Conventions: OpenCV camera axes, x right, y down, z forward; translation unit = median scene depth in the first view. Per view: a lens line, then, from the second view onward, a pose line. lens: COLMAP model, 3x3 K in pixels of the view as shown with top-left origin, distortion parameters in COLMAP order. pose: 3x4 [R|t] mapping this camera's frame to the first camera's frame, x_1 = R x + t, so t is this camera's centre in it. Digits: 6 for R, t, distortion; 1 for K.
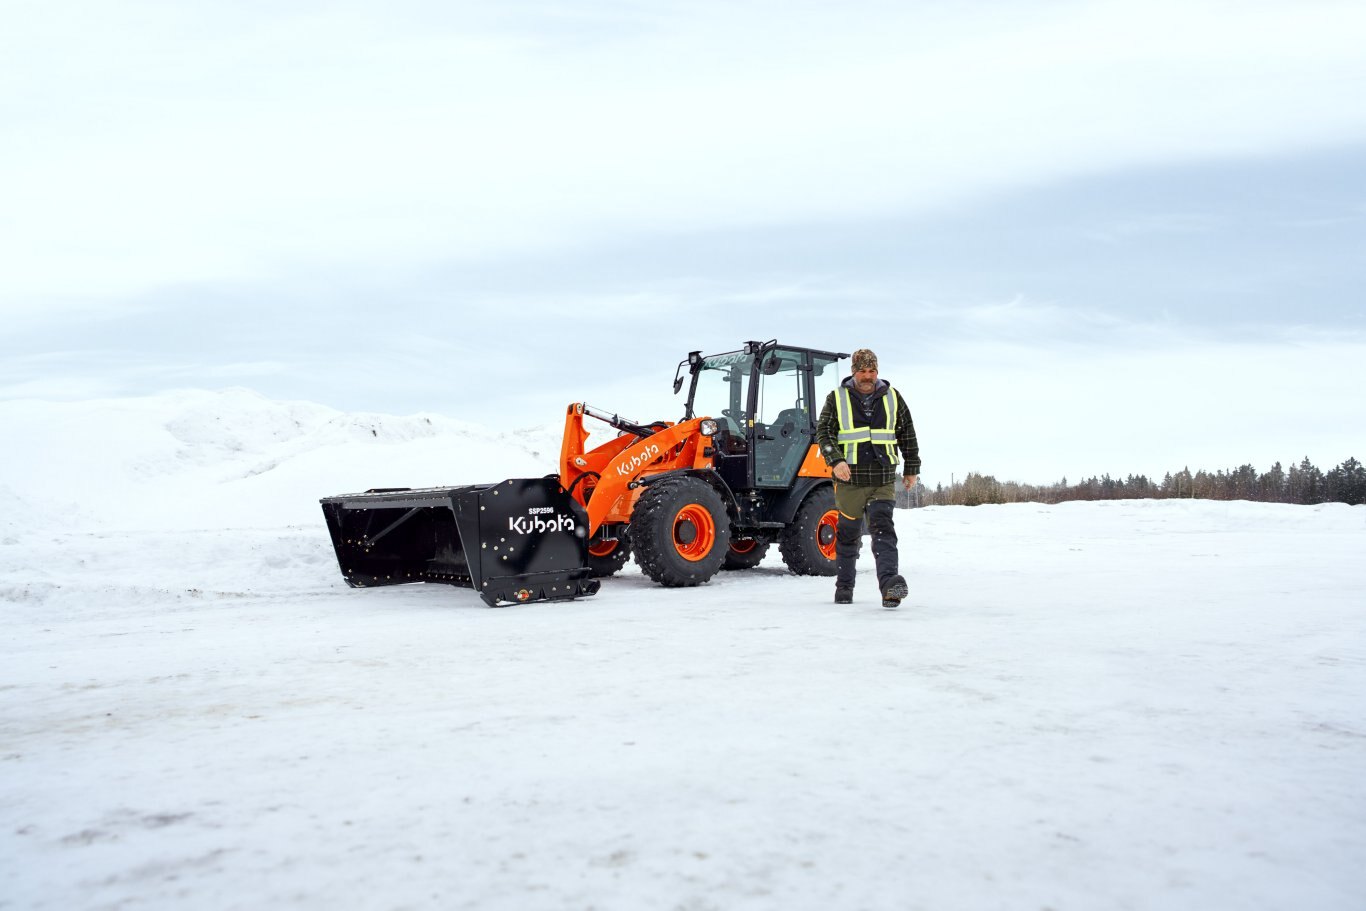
lens RADIAL K [[1022.2, 0, 683.0], [0, 1022.2, 455.5], [0, 0, 1]] dist [-0.011958, 0.002741]
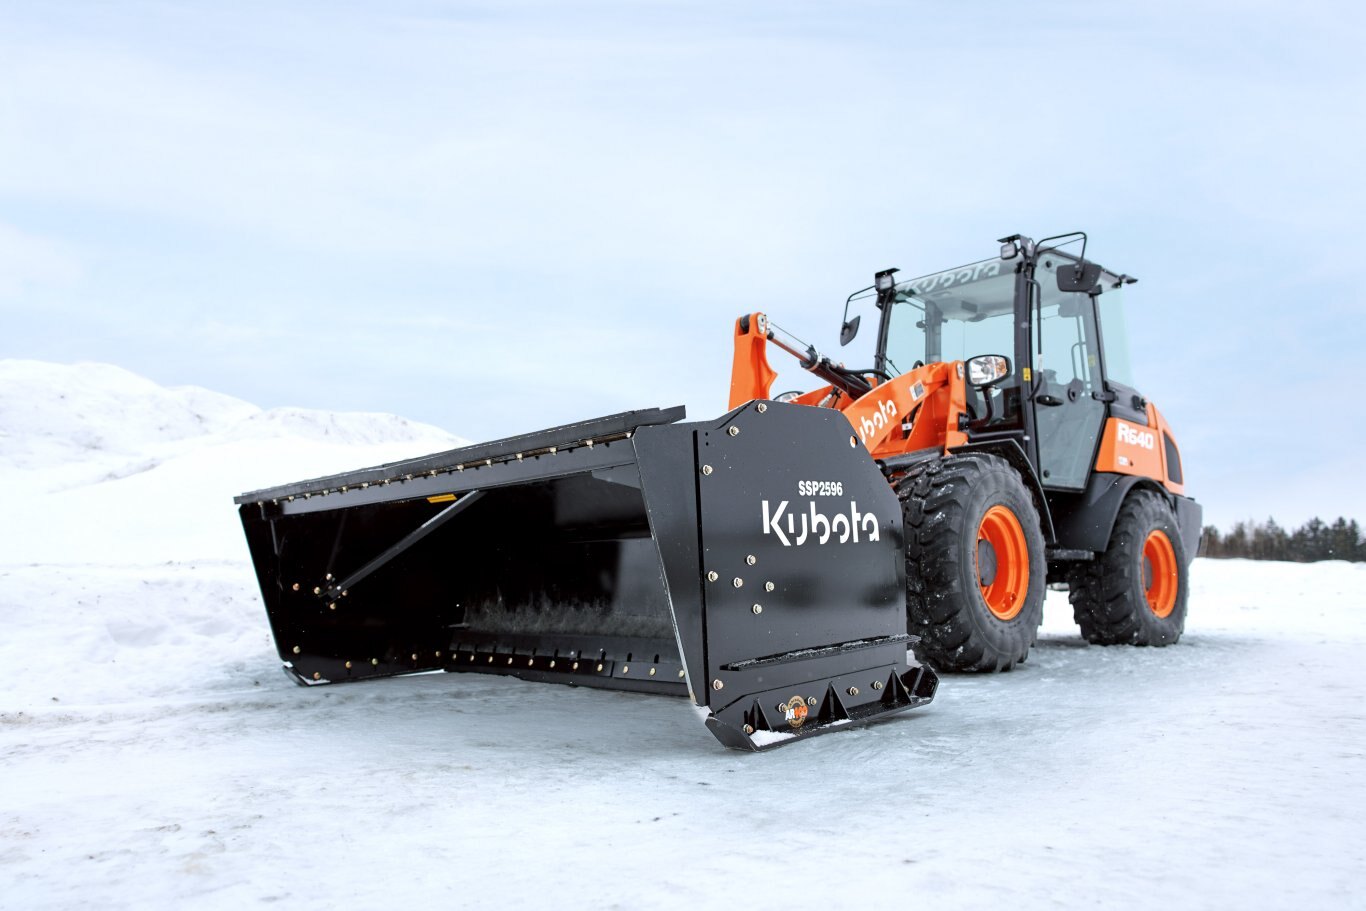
lens RADIAL K [[1022.2, 0, 683.0], [0, 1022.2, 455.5], [0, 0, 1]] dist [-0.011958, 0.002741]
pose [[0.997191, 0.000872, 0.074896, -0.178575], [0.004302, 0.997614, -0.068898, 0.055150], [-0.074778, 0.069027, 0.994808, 0.497652]]
